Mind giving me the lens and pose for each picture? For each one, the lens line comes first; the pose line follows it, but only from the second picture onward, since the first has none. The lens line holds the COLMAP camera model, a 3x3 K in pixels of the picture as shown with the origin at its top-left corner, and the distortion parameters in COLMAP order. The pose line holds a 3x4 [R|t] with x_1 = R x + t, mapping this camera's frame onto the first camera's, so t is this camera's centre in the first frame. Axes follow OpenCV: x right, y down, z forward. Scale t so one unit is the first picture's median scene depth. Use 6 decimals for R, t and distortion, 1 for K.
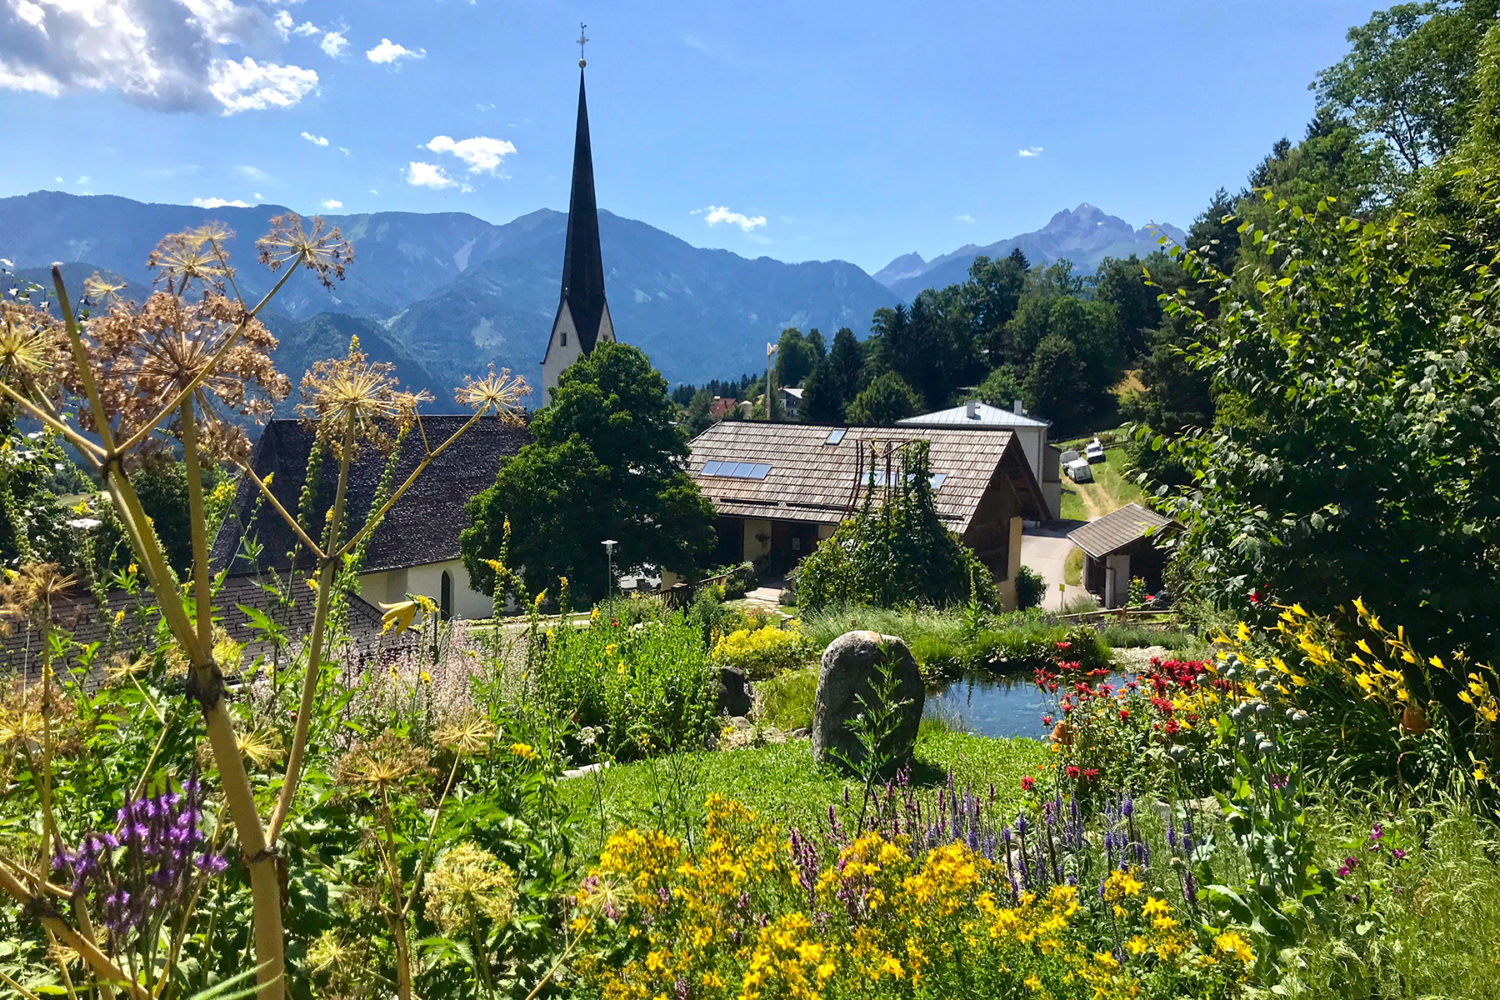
lens RADIAL K [[954.0, 0, 750.0], [0, 954.0, 500.0], [0, 0, 1]] dist [0.036727, -0.001073]
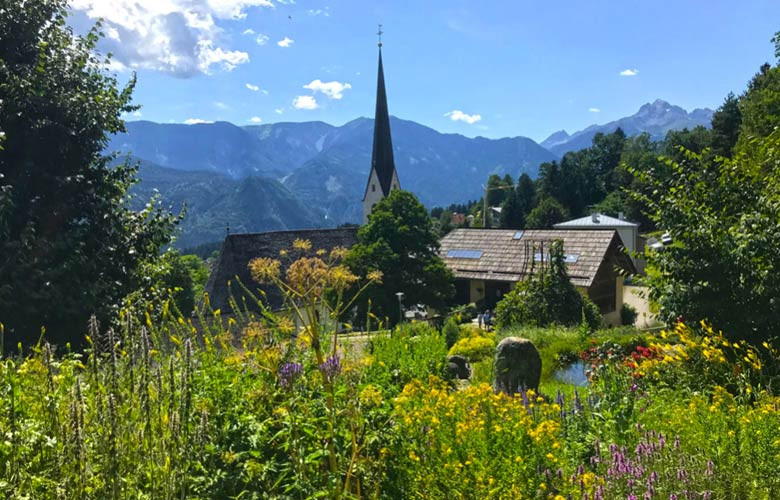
lens RADIAL K [[726.4, 0, 390.0], [0, 726.4, 250.0], [0, 0, 1]] dist [0.006340, -0.152430]
pose [[0.987964, -0.023222, -0.152930, 0.057983], [0.023924, 0.999710, 0.002746, -0.047015], [0.152822, -0.006372, 0.988233, -0.435607]]
